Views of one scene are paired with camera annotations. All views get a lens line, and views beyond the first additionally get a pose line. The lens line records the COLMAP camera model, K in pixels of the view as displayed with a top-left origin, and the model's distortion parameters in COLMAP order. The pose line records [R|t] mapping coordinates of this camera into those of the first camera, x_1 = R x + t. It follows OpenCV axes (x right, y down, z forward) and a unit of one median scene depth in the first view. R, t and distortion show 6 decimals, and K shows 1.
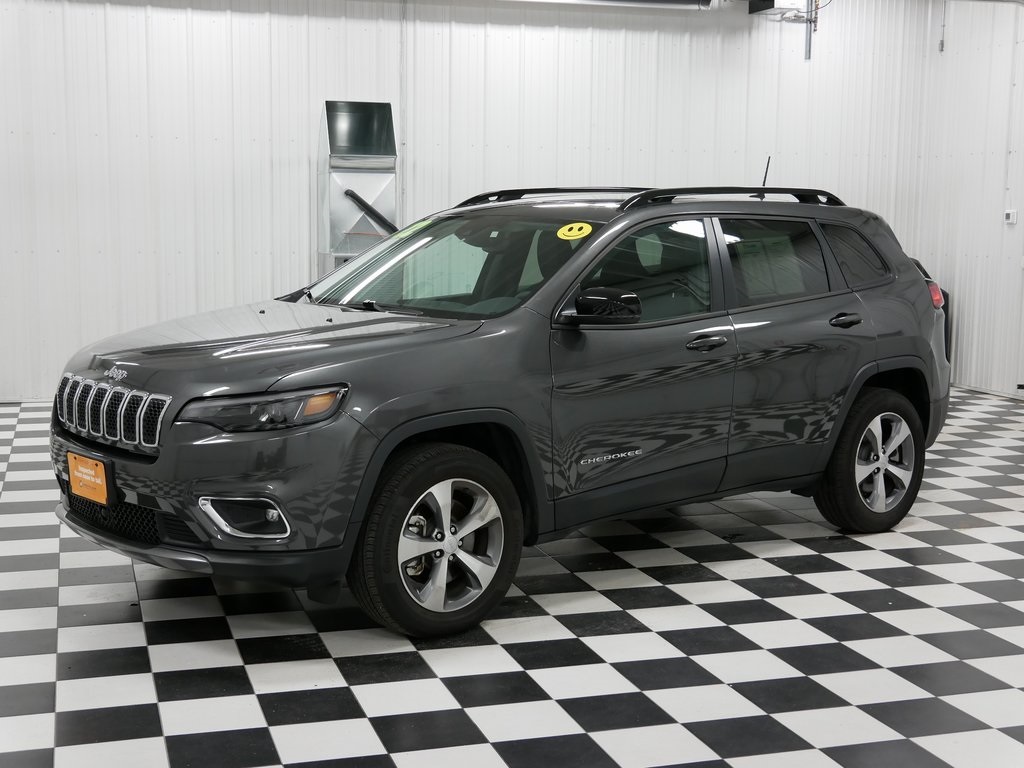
lens RADIAL K [[1408.1, 0, 512.0], [0, 1408.1, 384.0], [0, 0, 1]] dist [0.030860, 0.069422]
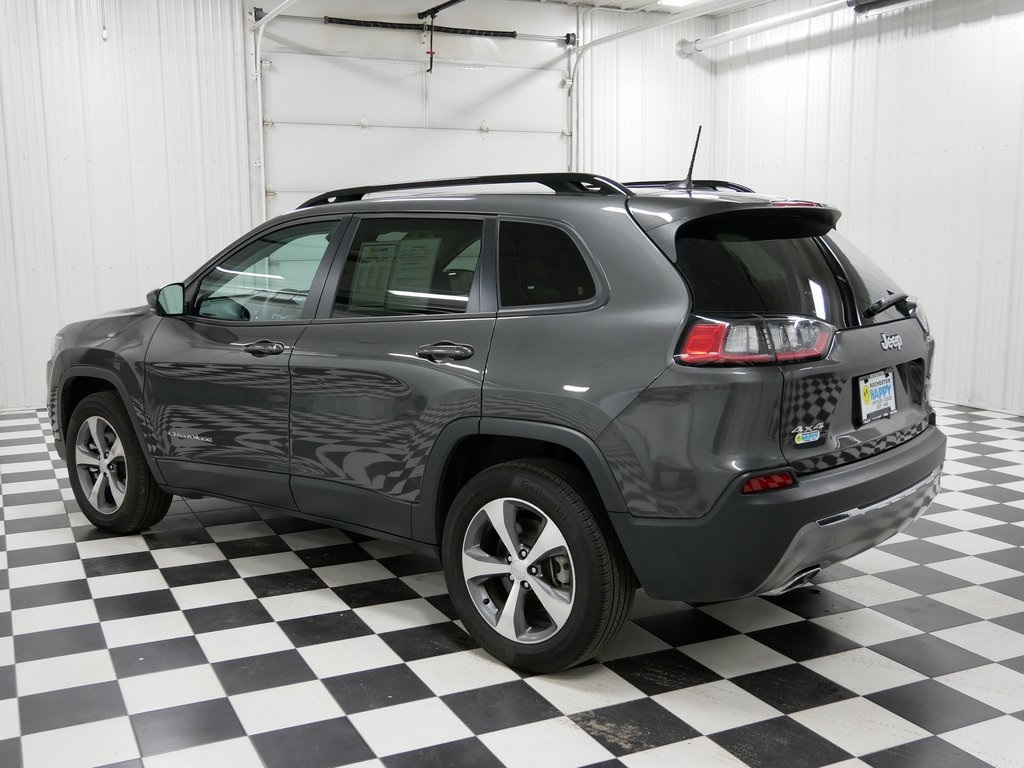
lens RADIAL K [[1081.4, 0, 512.0], [0, 1081.4, 384.0], [0, 0, 1]] dist [-0.006374, 0.010873]
pose [[0.148089, 0.127900, -0.980669, 0.893487], [-0.112355, 0.987358, 0.111806, -0.107422], [0.982571, 0.093625, 0.160587, 1.058359]]
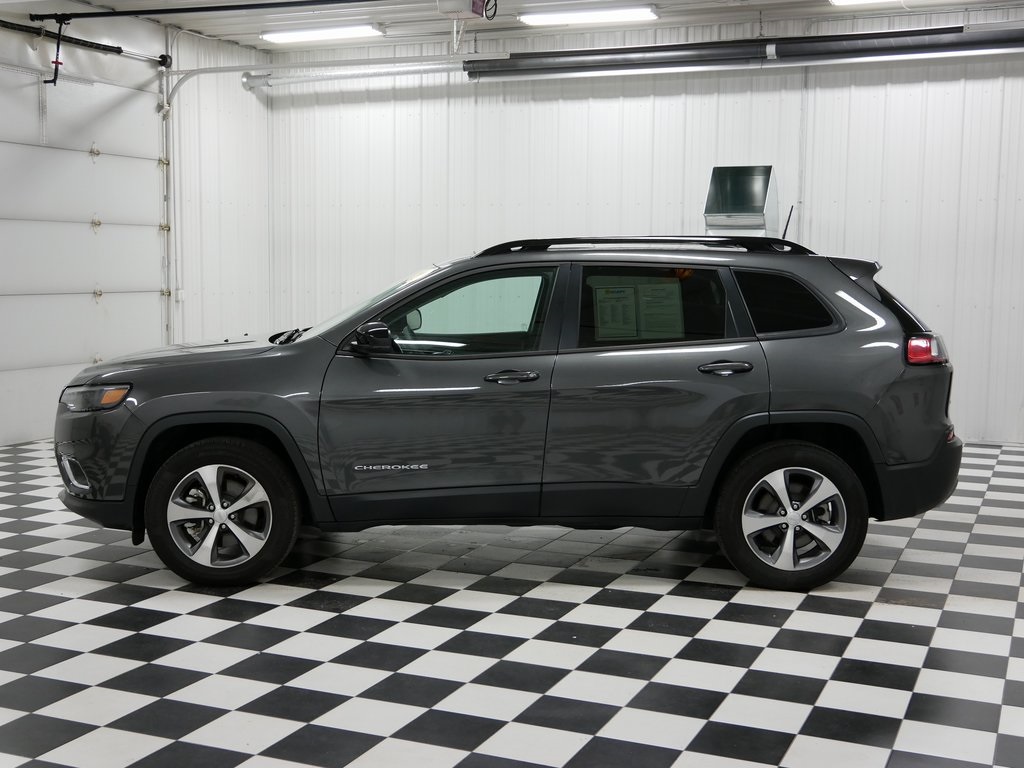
lens RADIAL K [[1270.7, 0, 512.0], [0, 1270.7, 384.0], [0, 0, 1]] dist [0.019390, 0.023727]
pose [[0.759326, 0.060304, -0.647910, 0.788729], [-0.081975, 0.996629, -0.003311, -0.020758], [0.645526, 0.055627, 0.761709, 0.244768]]
